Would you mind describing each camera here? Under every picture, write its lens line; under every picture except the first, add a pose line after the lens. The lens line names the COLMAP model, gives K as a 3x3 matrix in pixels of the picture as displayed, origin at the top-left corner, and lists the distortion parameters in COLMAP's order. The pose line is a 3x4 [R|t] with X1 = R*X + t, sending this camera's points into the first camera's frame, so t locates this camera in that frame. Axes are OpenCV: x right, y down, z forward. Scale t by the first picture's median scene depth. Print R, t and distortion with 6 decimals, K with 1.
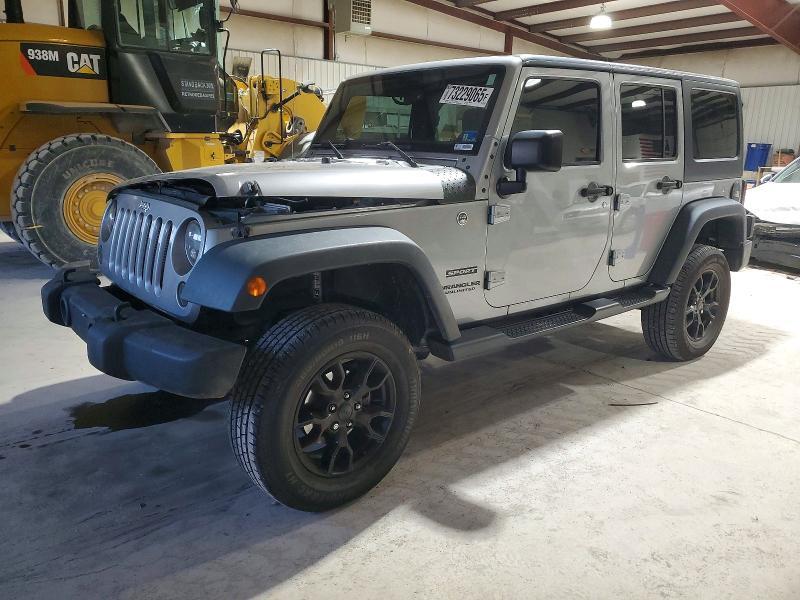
lens RADIAL K [[642.5, 0, 395.5], [0, 642.5, 299.2], [0, 0, 1]] dist [0.003512, -0.014353]
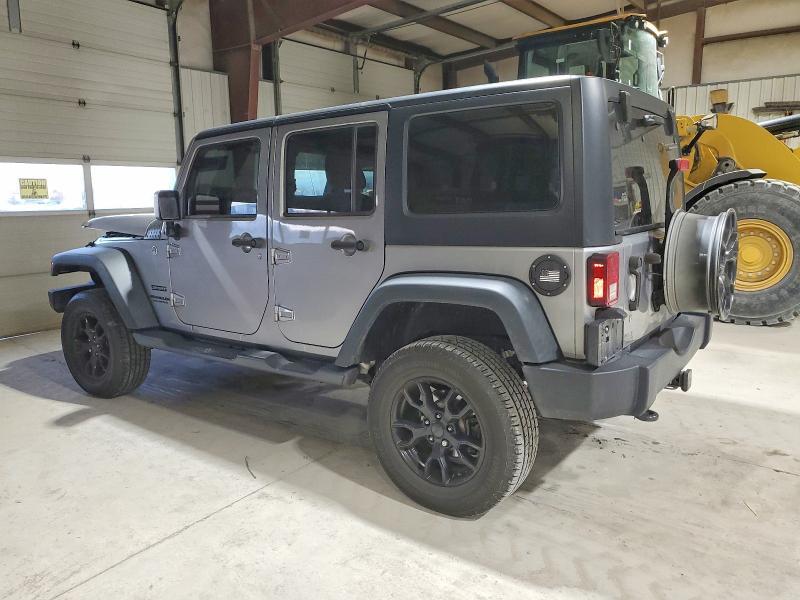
lens RADIAL K [[642.5, 0, 395.5], [0, 642.5, 299.2], [0, 0, 1]] dist [0.003512, -0.014353]
pose [[0.210467, 0.127862, -0.969203, 1.464257], [-0.206155, 0.974920, 0.083849, -0.226686], [0.955617, 0.182158, 0.231548, 1.055784]]
